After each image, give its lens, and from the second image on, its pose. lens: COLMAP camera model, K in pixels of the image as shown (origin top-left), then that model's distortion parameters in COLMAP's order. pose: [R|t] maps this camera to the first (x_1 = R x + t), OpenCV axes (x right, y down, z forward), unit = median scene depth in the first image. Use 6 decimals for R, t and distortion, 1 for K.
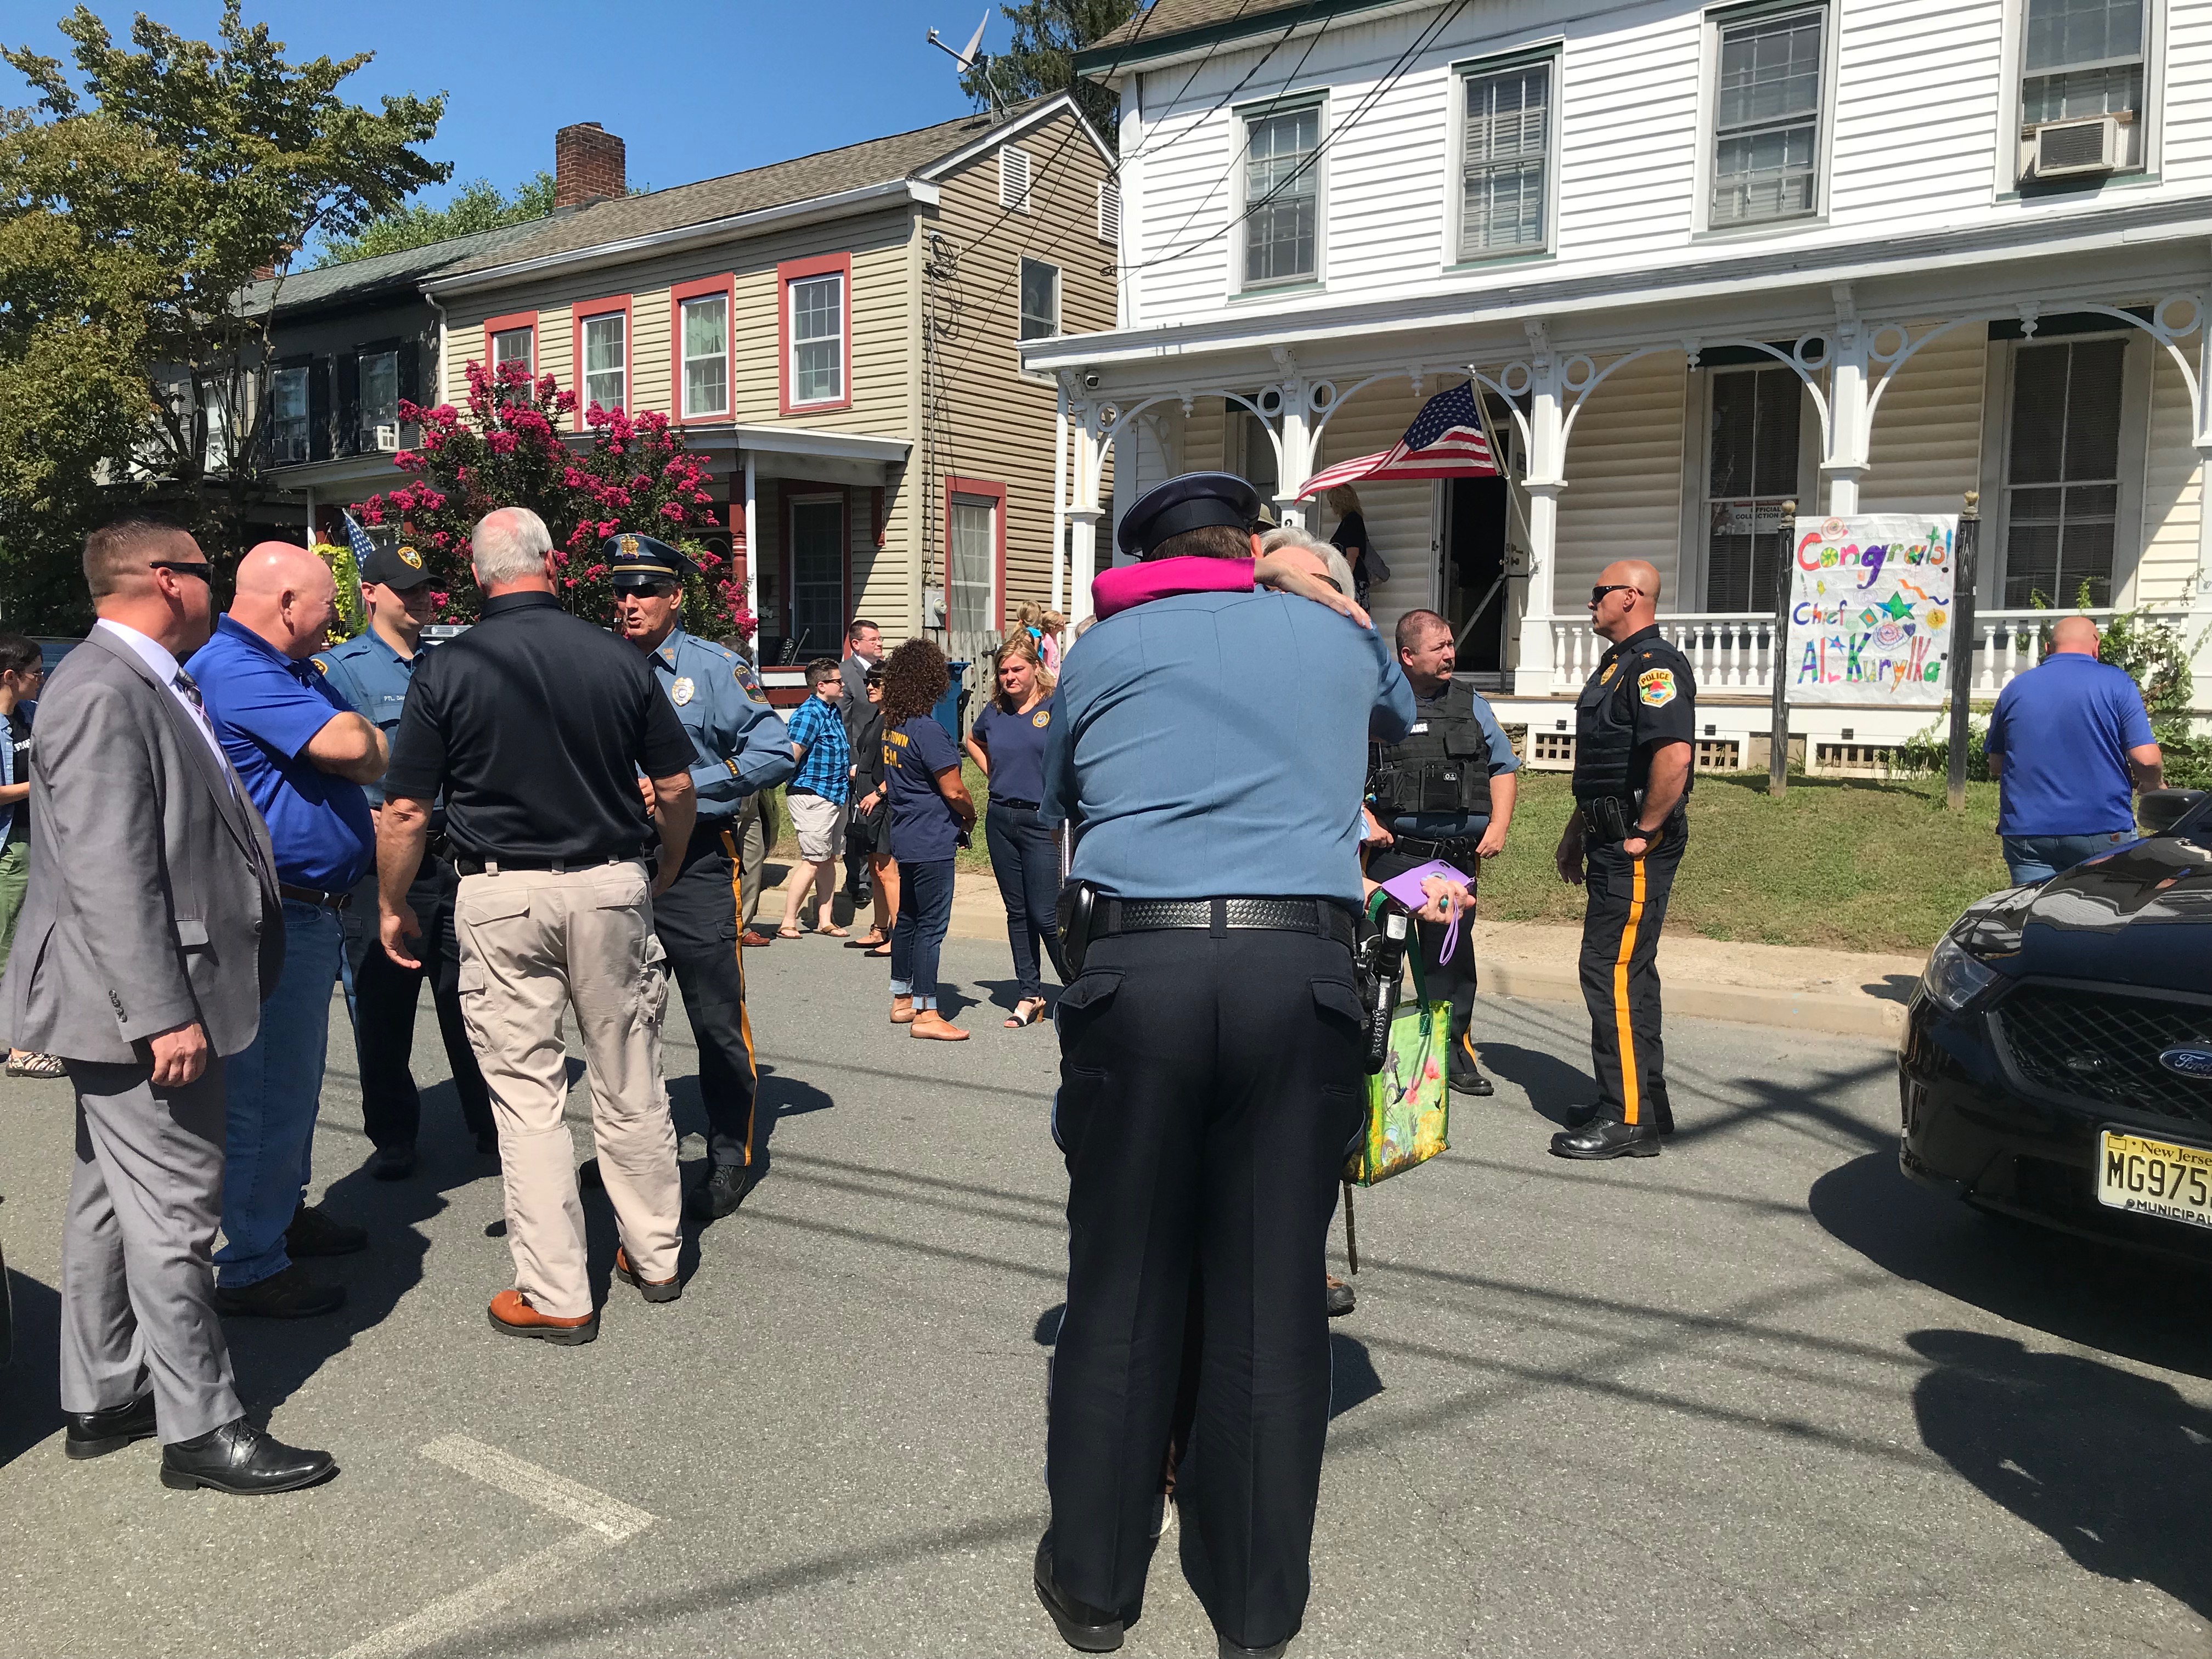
lens RADIAL K [[1792.2, 0, 1108.2], [0, 1792.2, 886.7], [0, 0, 1]] dist [-0.008400, -0.002197]
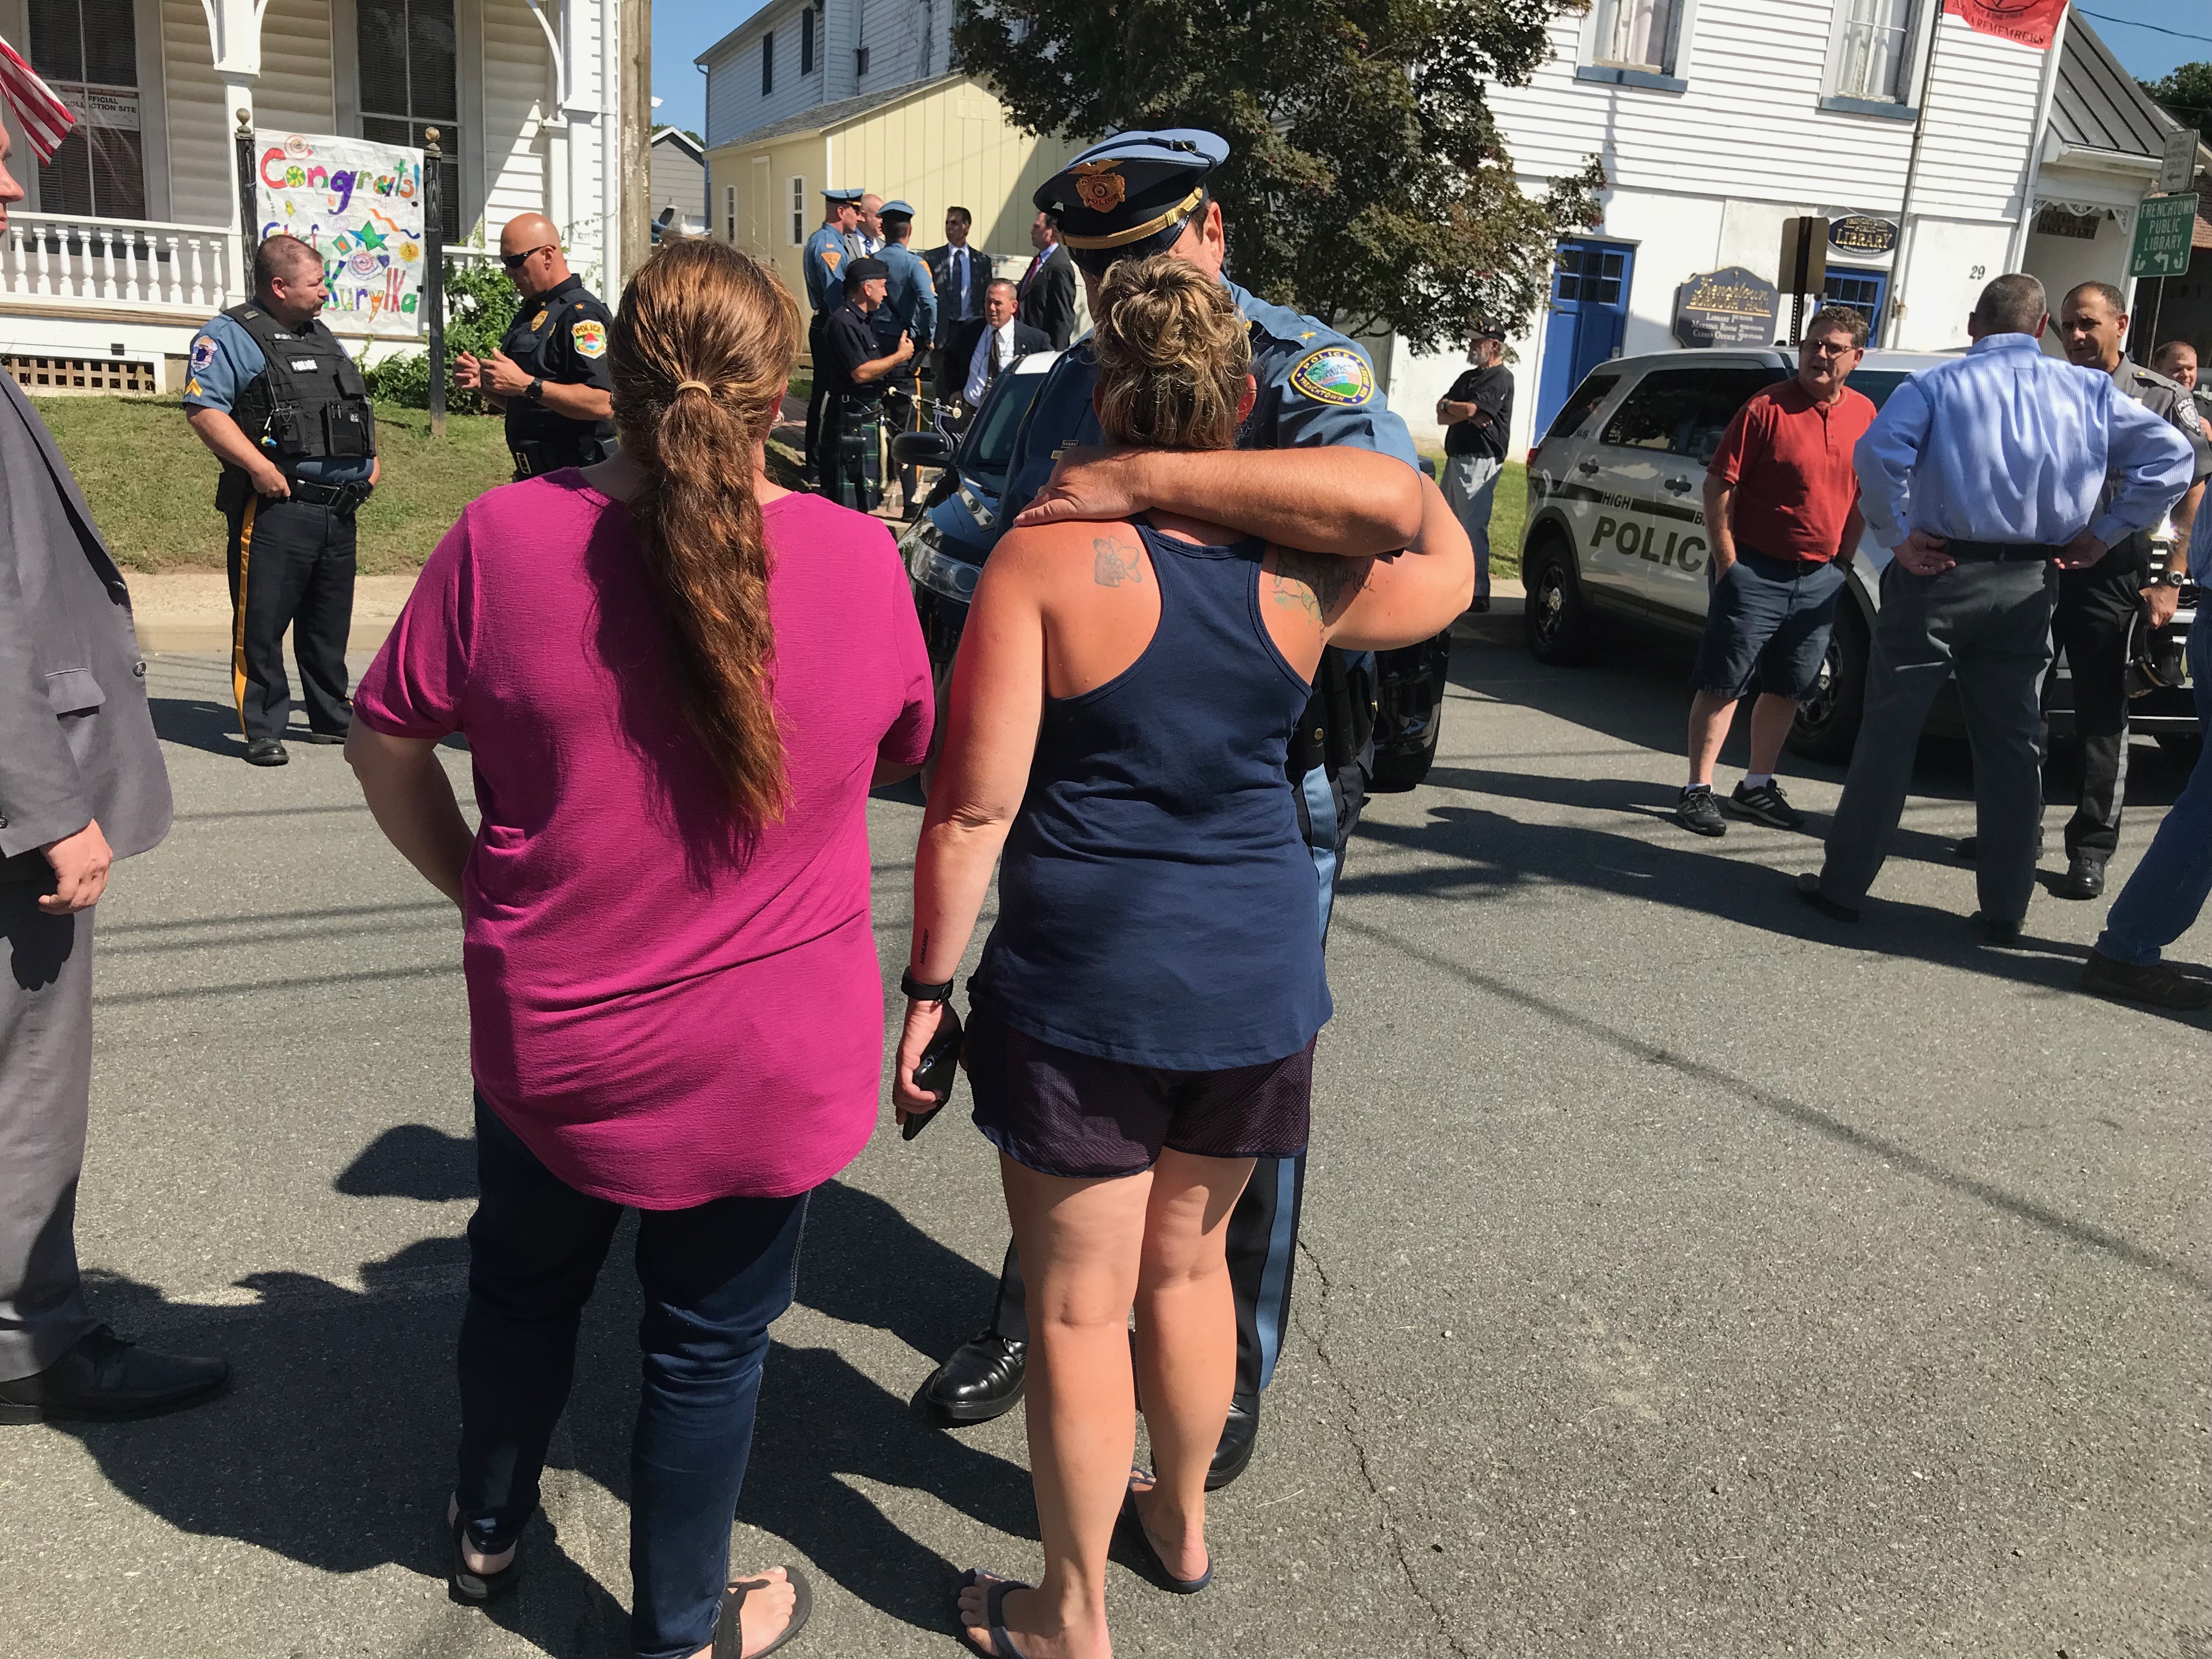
lens RADIAL K [[1823.0, 0, 1106.0], [0, 1823.0, 829.5], [0, 0, 1]] dist [0.002168, 0.007708]
pose [[0.527715, -0.185976, 0.828812, -0.179735], [0.037698, 0.979904, 0.195876, -0.008564], [-0.848585, -0.072123, 0.524121, 0.048505]]
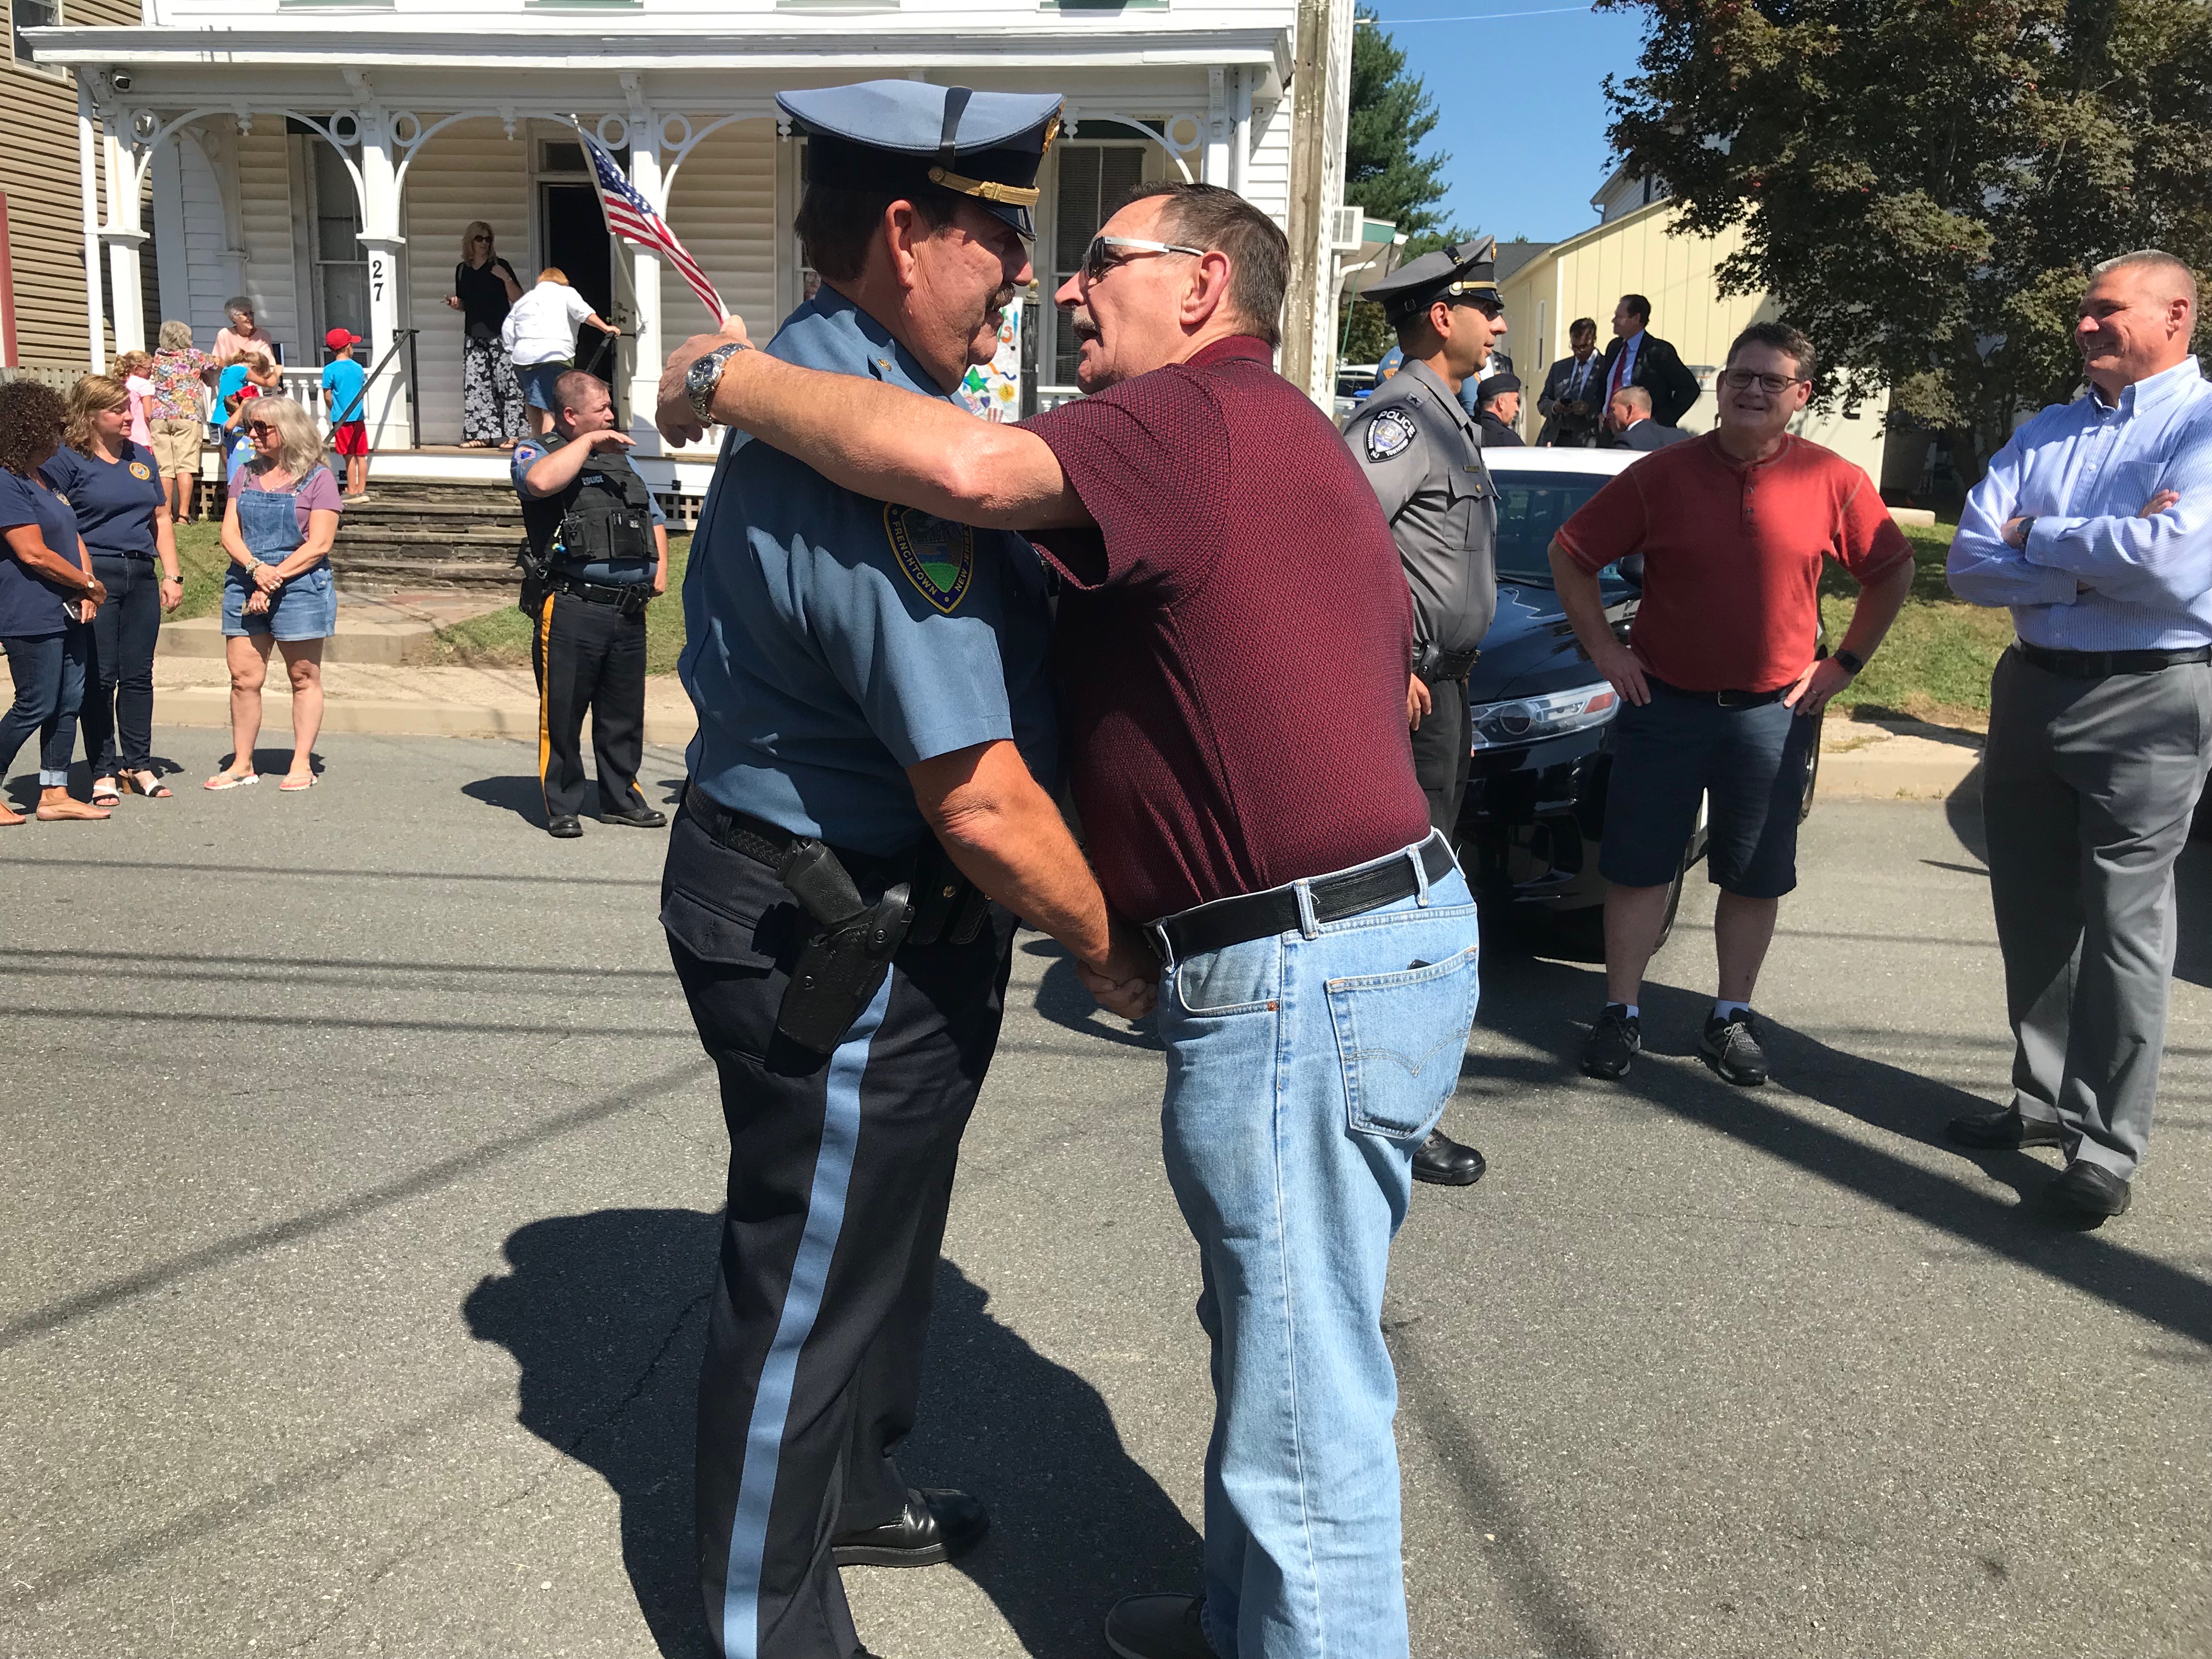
lens RADIAL K [[1792.2, 0, 1108.2], [0, 1792.2, 886.7], [0, 0, 1]] dist [-0.008400, -0.002197]
pose [[0.878226, -0.094262, 0.468865, -0.029763], [0.032313, 0.989839, 0.138476, 0.003869], [-0.477153, -0.106463, 0.872348, -0.039211]]
